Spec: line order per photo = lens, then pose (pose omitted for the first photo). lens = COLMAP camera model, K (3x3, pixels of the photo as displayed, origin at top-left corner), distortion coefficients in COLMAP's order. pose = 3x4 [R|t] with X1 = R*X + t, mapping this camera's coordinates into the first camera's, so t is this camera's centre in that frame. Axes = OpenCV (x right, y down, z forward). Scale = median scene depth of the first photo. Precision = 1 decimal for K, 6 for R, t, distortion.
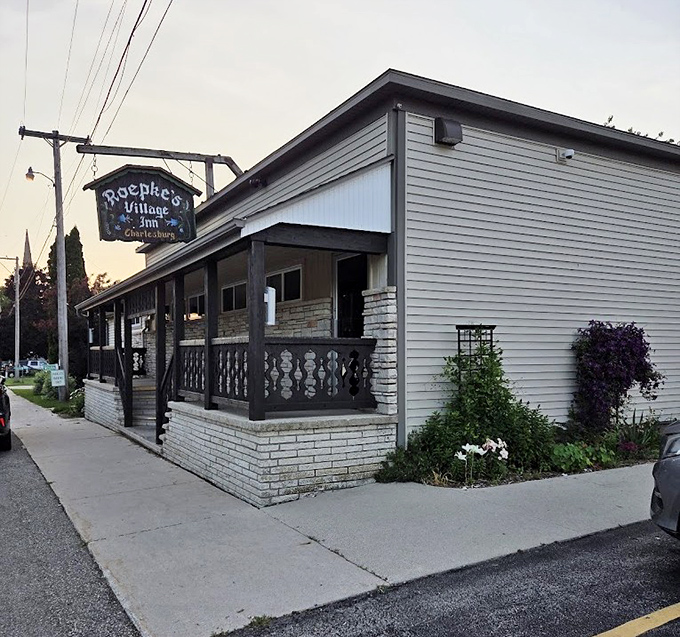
lens RADIAL K [[614.2, 0, 340.0], [0, 614.2, 318.5], [0, 0, 1]] dist [0.012088, 1.525569]
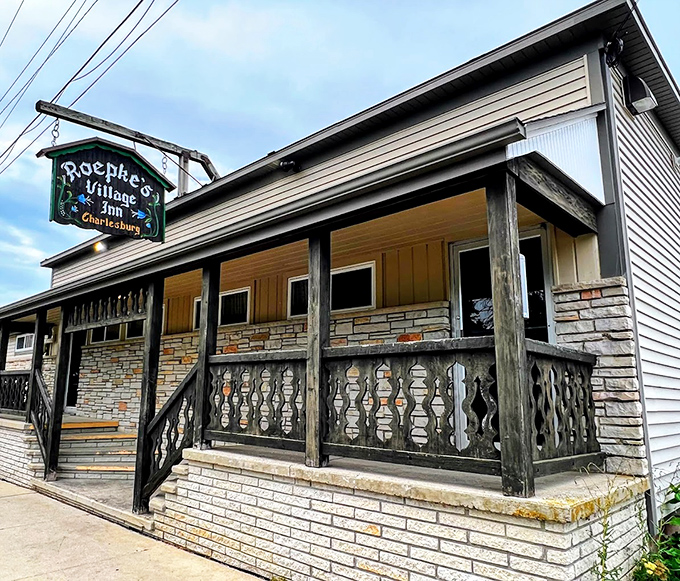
lens RADIAL K [[471.8, 0, 340.0], [0, 471.8, 290.5], [0, 0, 1]] dist [0.120909, 0.001477]
pose [[0.944630, 0.078711, 0.318559, -0.223122], [-0.033999, 0.989057, -0.143561, 0.029138], [-0.326373, 0.124781, 0.936969, 0.341964]]
